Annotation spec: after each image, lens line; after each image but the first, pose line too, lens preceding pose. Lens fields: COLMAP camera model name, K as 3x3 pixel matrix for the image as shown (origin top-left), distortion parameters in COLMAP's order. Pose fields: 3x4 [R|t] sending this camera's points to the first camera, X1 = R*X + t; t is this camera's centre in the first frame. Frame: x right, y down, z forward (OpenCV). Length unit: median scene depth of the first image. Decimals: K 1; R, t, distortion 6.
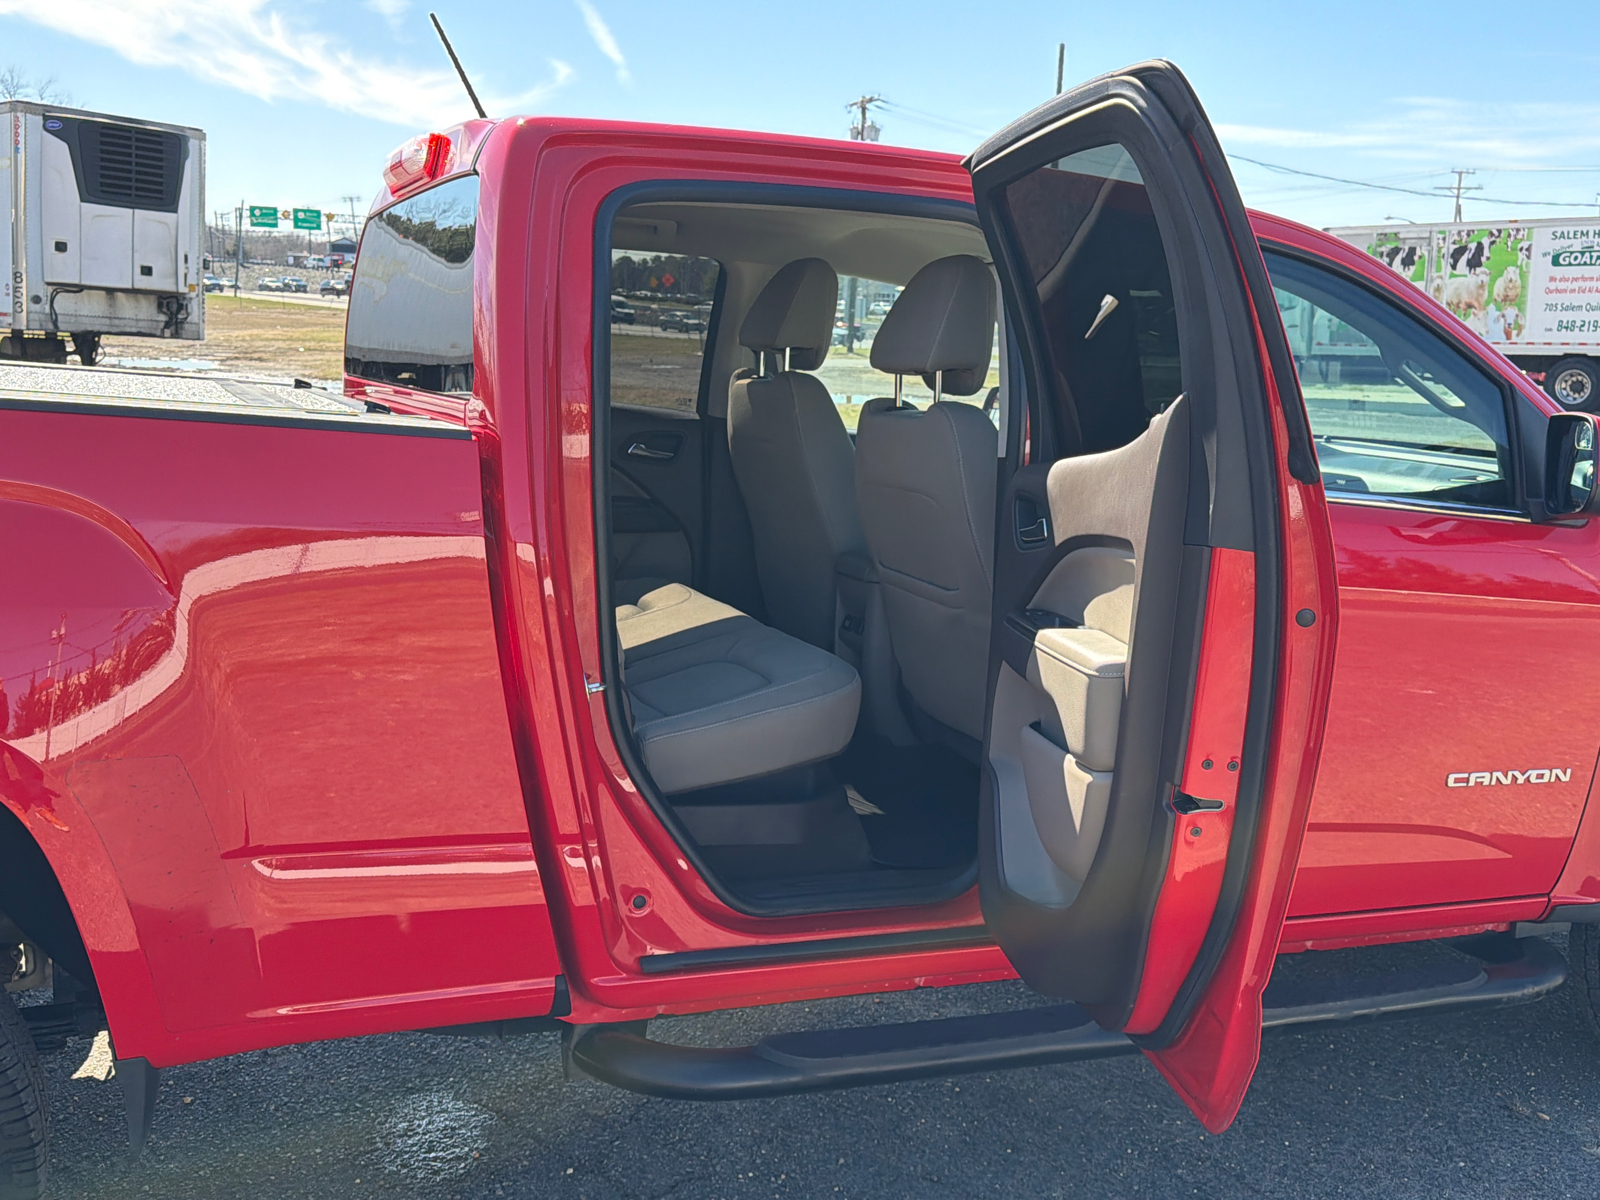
lens RADIAL K [[1581.5, 0, 793.1], [0, 1581.5, 589.1], [0, 0, 1]] dist [0.022075, 0.000000]
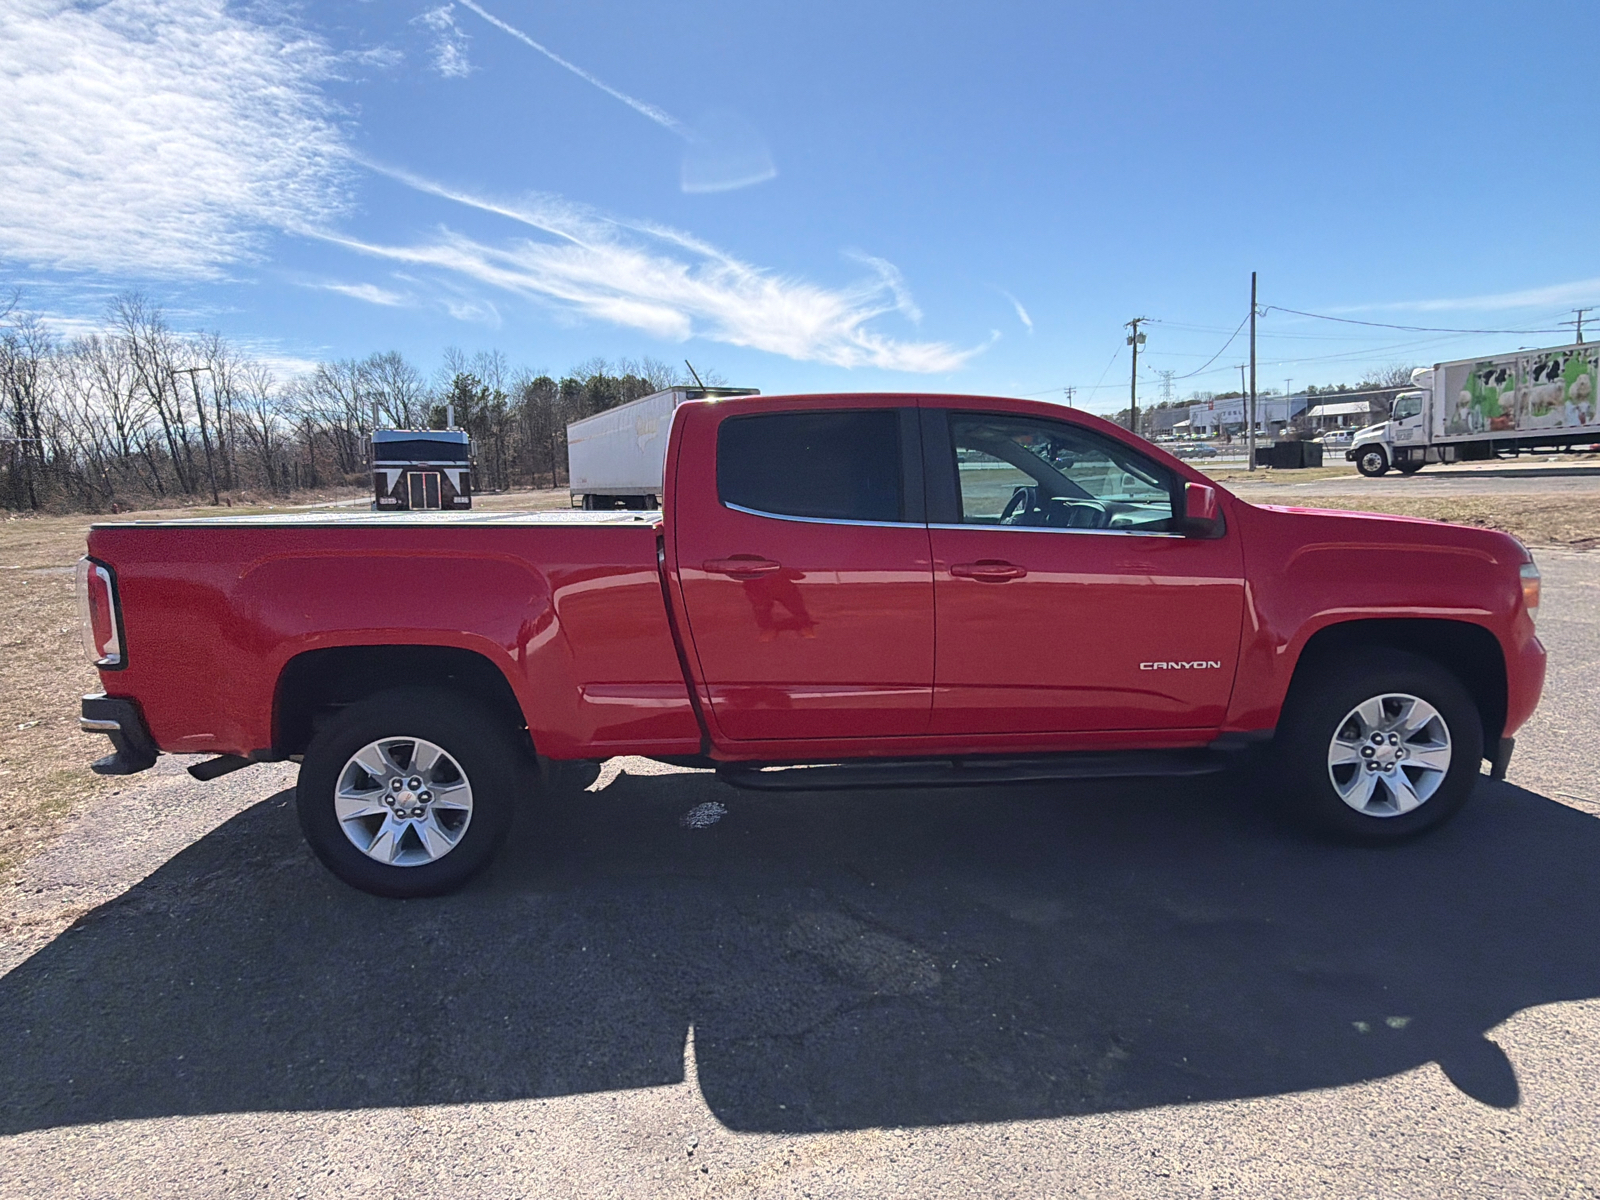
lens RADIAL K [[887.3, 0, 783.7], [0, 887.3, 583.0], [0, 0, 1]] dist [-0.005228, 0.001371]
pose [[0.935082, -0.042288, -0.351900, 0.039251], [0.028678, 0.998629, -0.043799, 0.005126], [0.353270, 0.030864, 0.935012, -0.023102]]
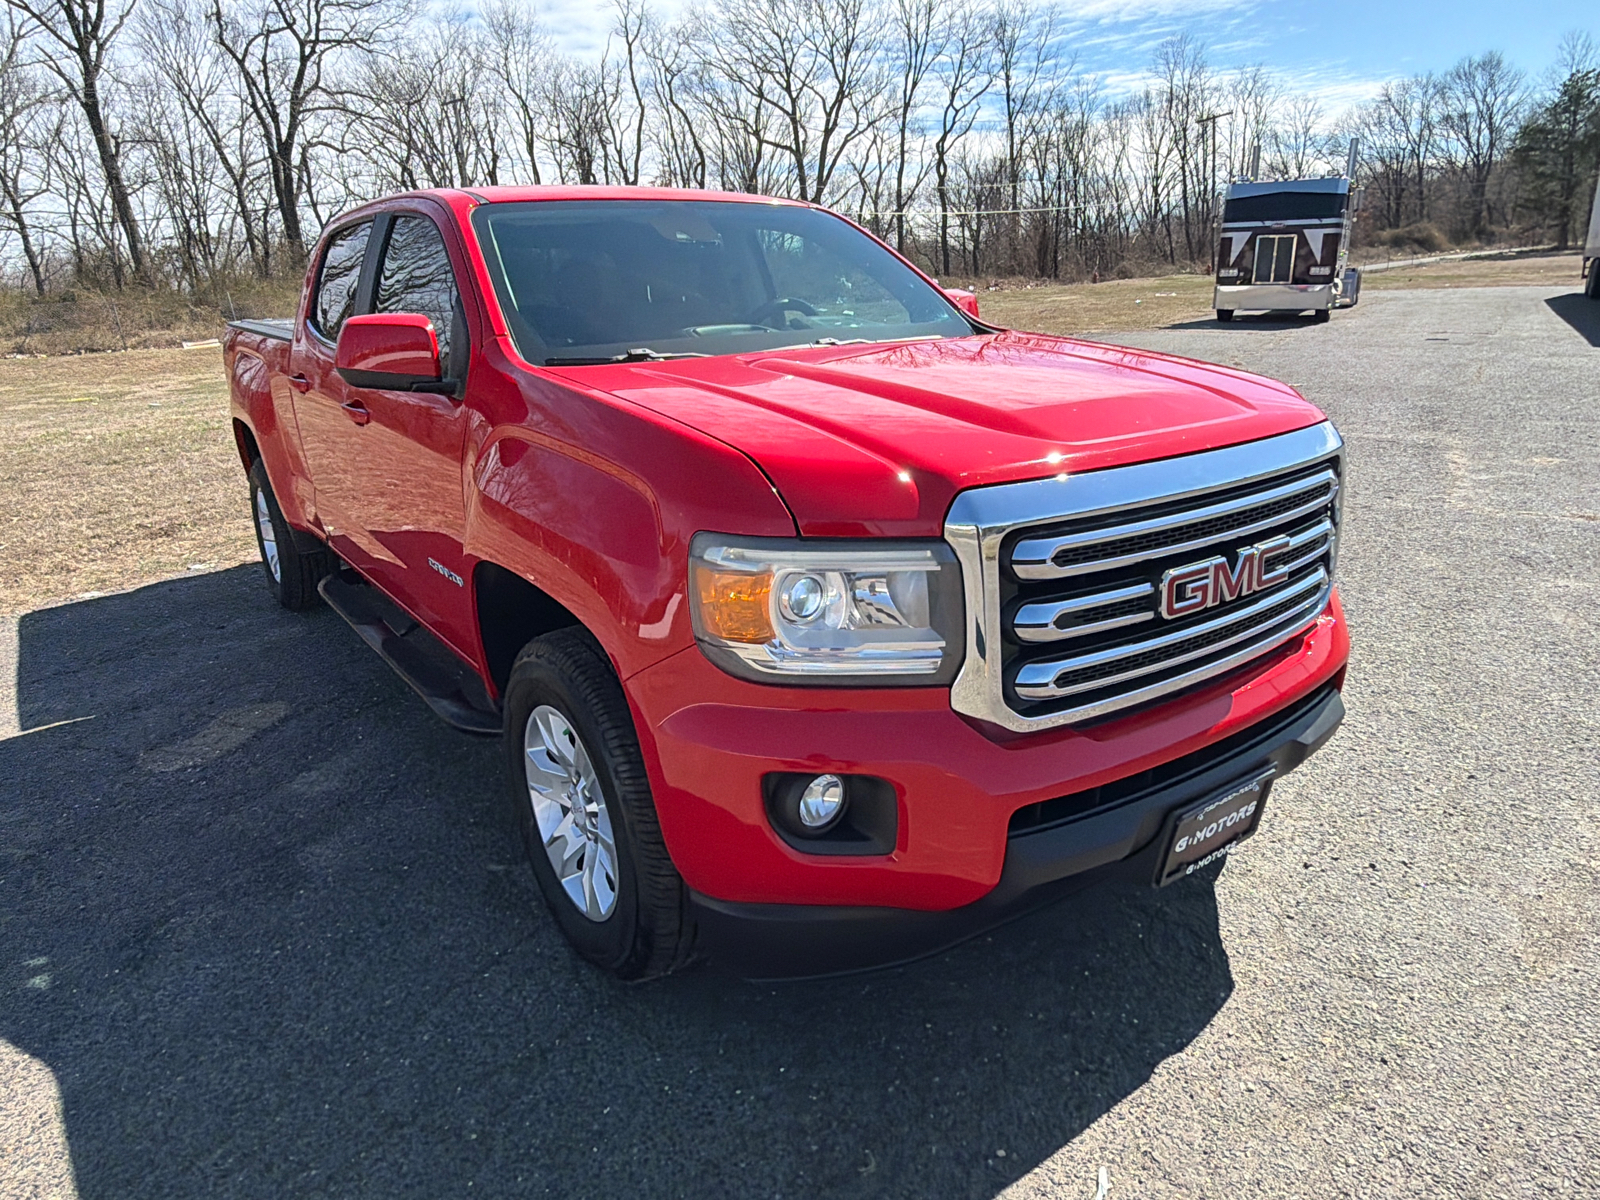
lens RADIAL K [[1008.8, 0, 798.5], [0, 1008.8, 616.9], [0, 0, 1]] dist [-0.000925, -0.000567]
pose [[0.221137, 0.241833, -0.944783, 0.142211], [-0.086353, 0.969817, 0.228029, -0.007993], [0.971412, 0.031159, 0.235346, 0.110881]]
